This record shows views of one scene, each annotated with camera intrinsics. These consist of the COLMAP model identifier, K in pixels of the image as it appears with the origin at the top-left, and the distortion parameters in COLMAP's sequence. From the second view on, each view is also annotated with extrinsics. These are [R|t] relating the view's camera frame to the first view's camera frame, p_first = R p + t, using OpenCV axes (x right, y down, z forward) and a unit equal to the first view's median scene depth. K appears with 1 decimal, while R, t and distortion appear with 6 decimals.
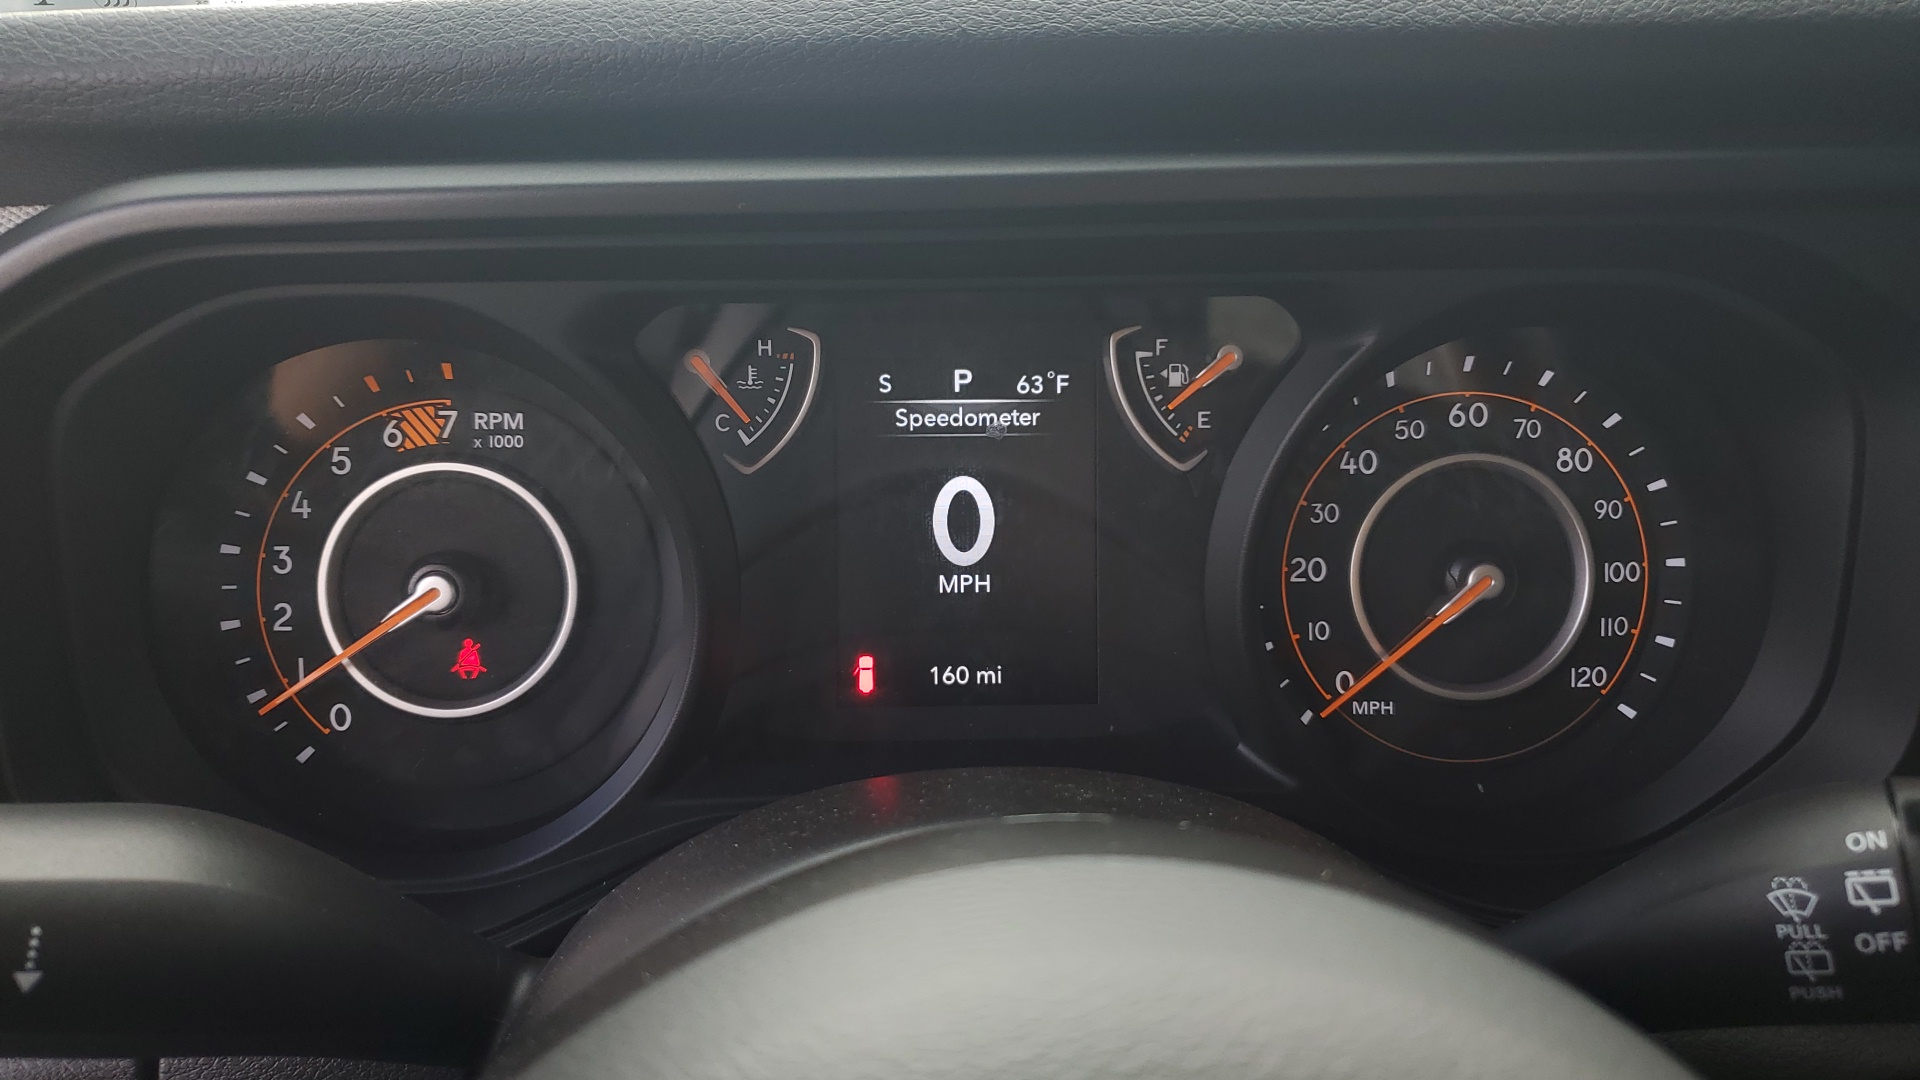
lens RADIAL K [[1520.2, 0, 974.4], [0, 1520.2, 553.4], [0, 0, 1]] dist [0.060336, -0.098159]
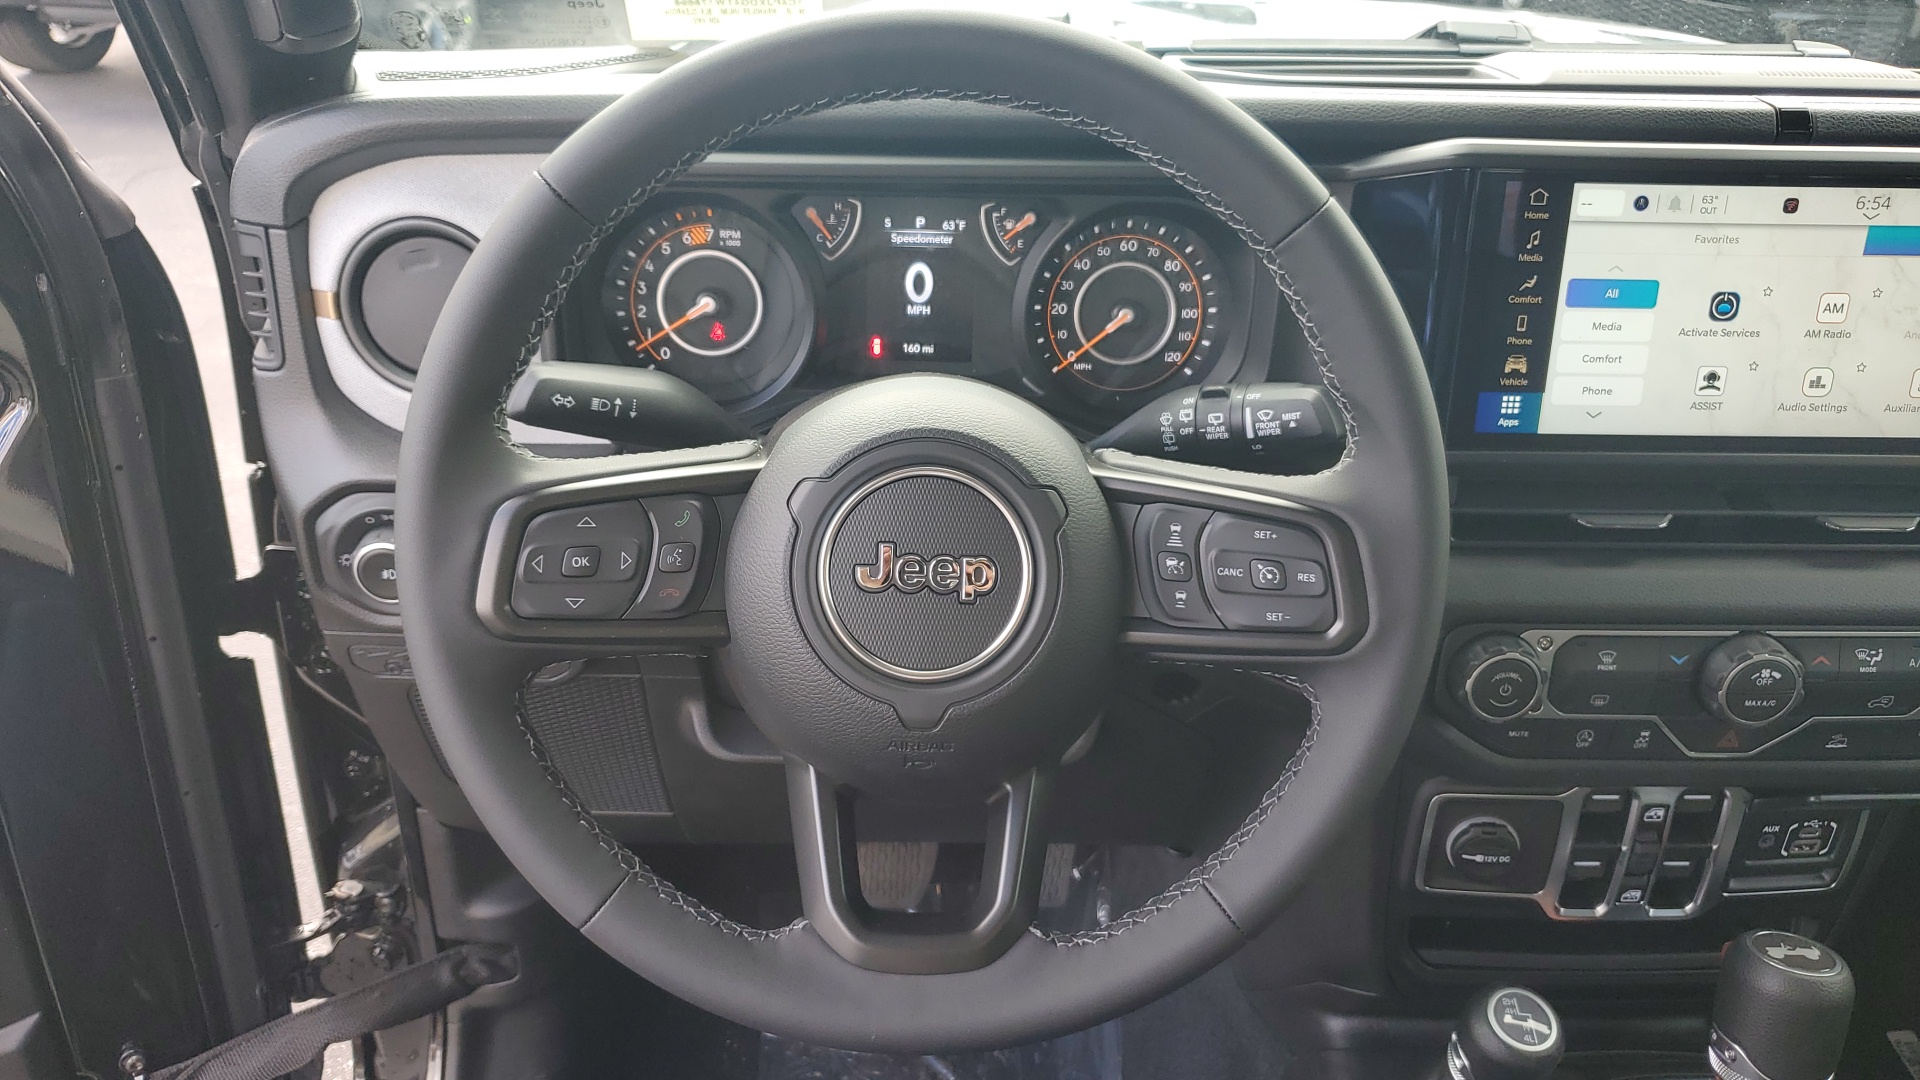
lens RADIAL K [[1520.2, 0, 970.3], [0, 1520.2, 514.8], [0, 0, 1]] dist [0.060336, -0.098159]
pose [[0.999272, 0.037664, -0.006044, 0.104490], [-0.036256, 0.987018, 0.156466, -0.038917], [0.011858, -0.156133, 0.987665, -1.459239]]
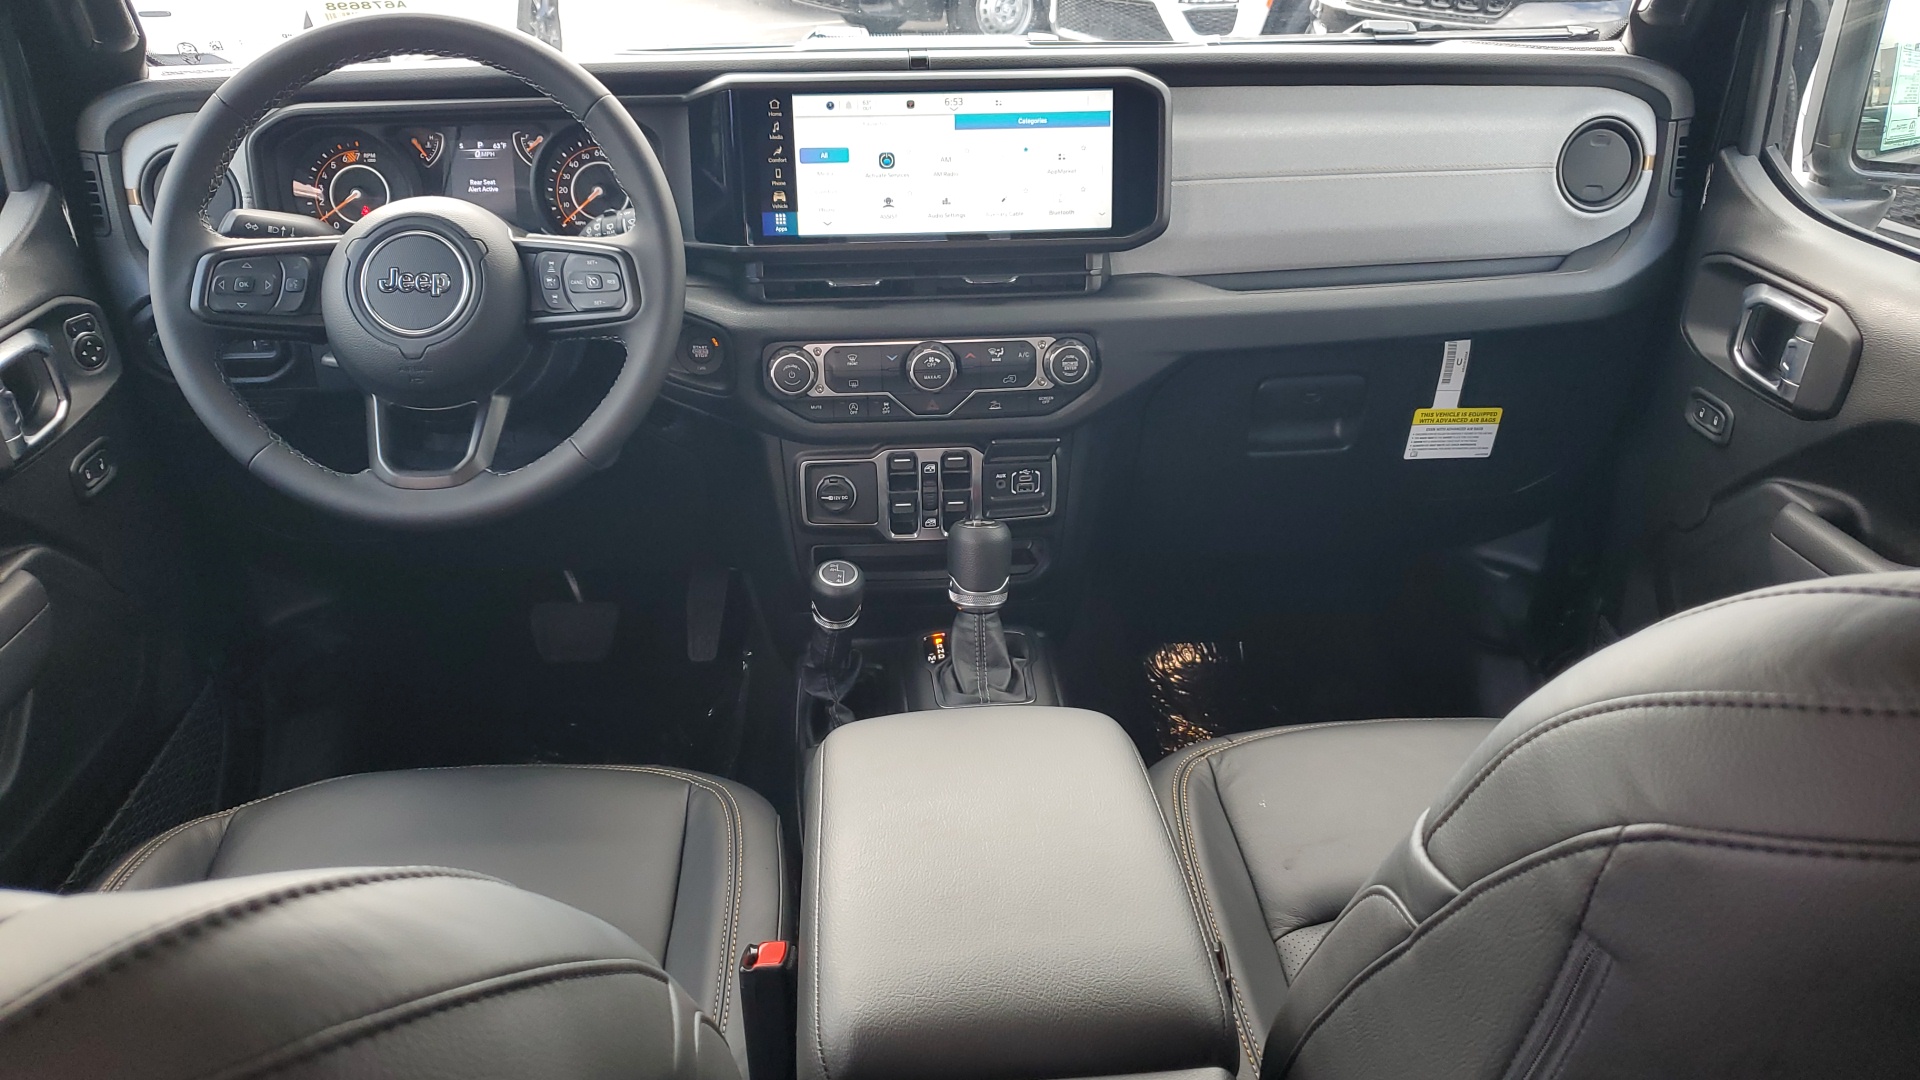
lens RADIAL K [[1520.2, 0, 959.6], [0, 1520.2, 526.5], [0, 0, 1]] dist [0.060336, -0.098159]
pose [[0.999874, -0.012161, 0.010161, 1.279960], [0.010994, 0.994100, 0.107912, 0.499483], [-0.011413, -0.107786, 0.994109, -3.386049]]
